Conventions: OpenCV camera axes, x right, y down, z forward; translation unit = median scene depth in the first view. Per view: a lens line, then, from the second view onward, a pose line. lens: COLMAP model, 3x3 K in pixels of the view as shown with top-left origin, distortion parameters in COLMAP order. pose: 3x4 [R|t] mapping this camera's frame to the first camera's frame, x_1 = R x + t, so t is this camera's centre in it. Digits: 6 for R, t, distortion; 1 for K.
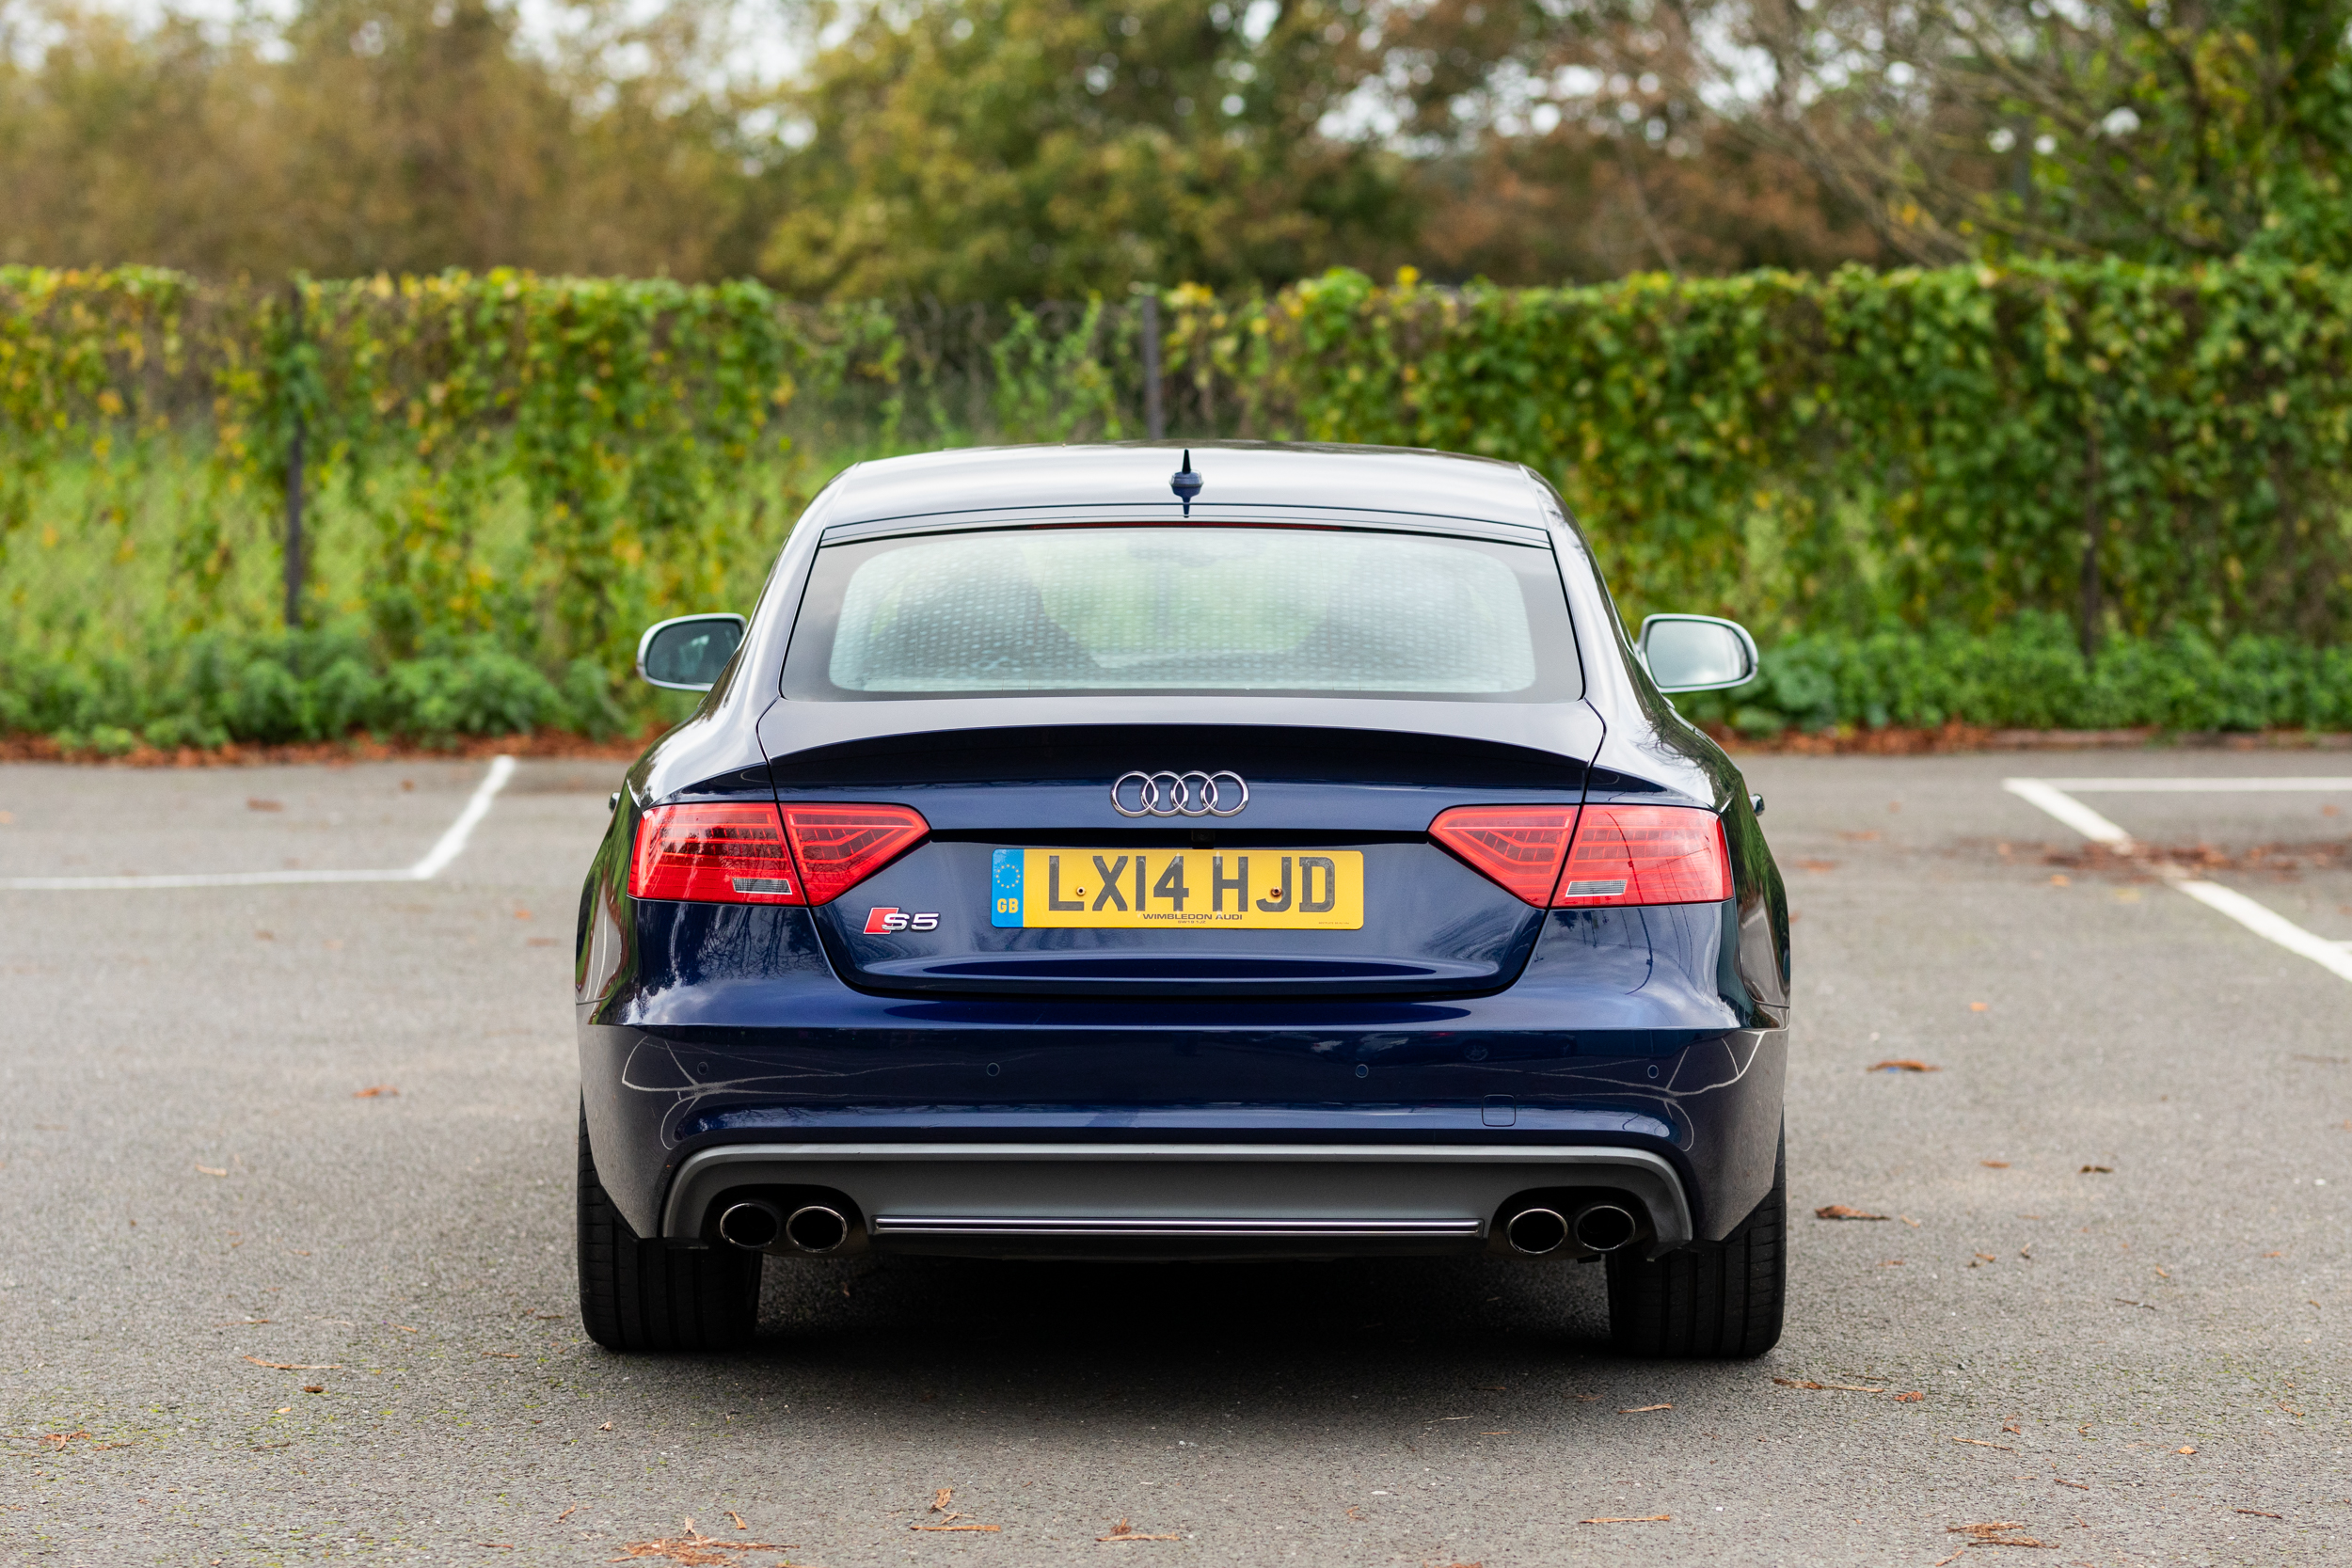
lens RADIAL K [[6656.5, 0, 1185.8], [0, 6656.5, 682.9], [0, 0, 1]] dist [-0.026035, 0.600818]
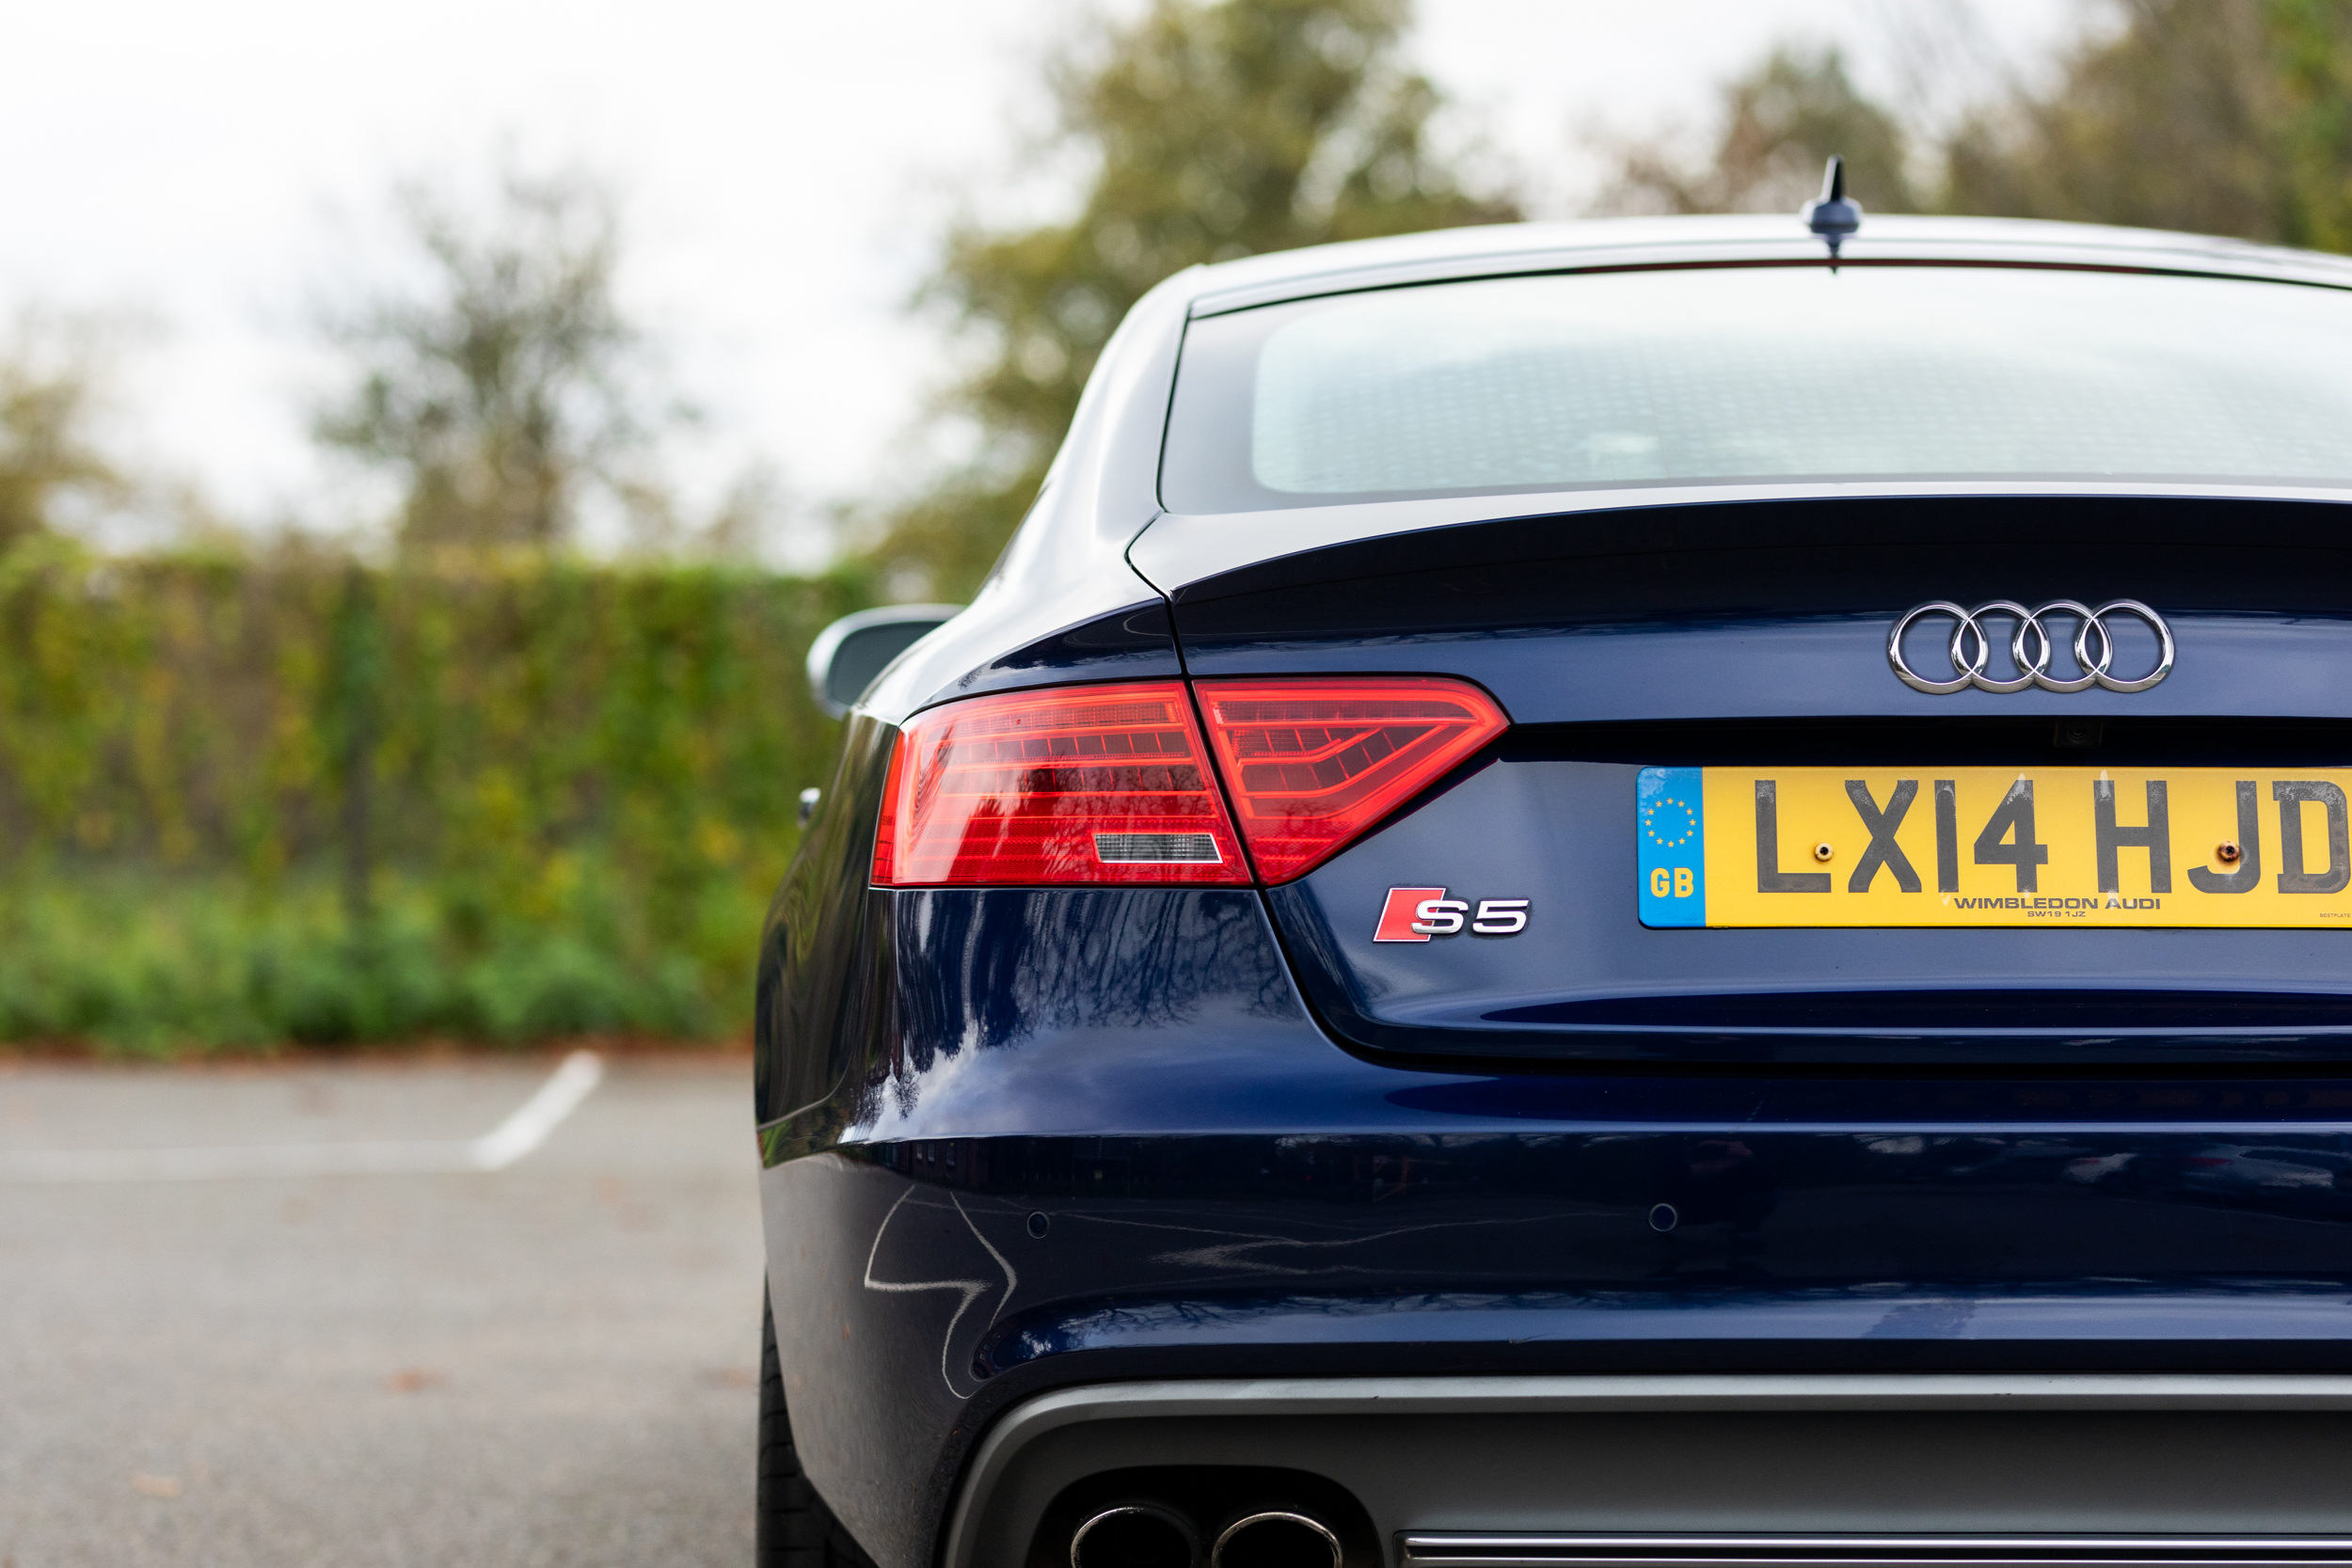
lens RADIAL K [[5637.4, 0, 1171.0], [0, 5637.4, 781.4], [0, 0, 1]] dist [-0.030730, 0.396787]
pose [[0.999986, -0.003788, 0.003603, -0.023616], [0.003993, 0.998260, -0.058835, 0.018326], [-0.003374, 0.058849, 0.998261, 0.217463]]
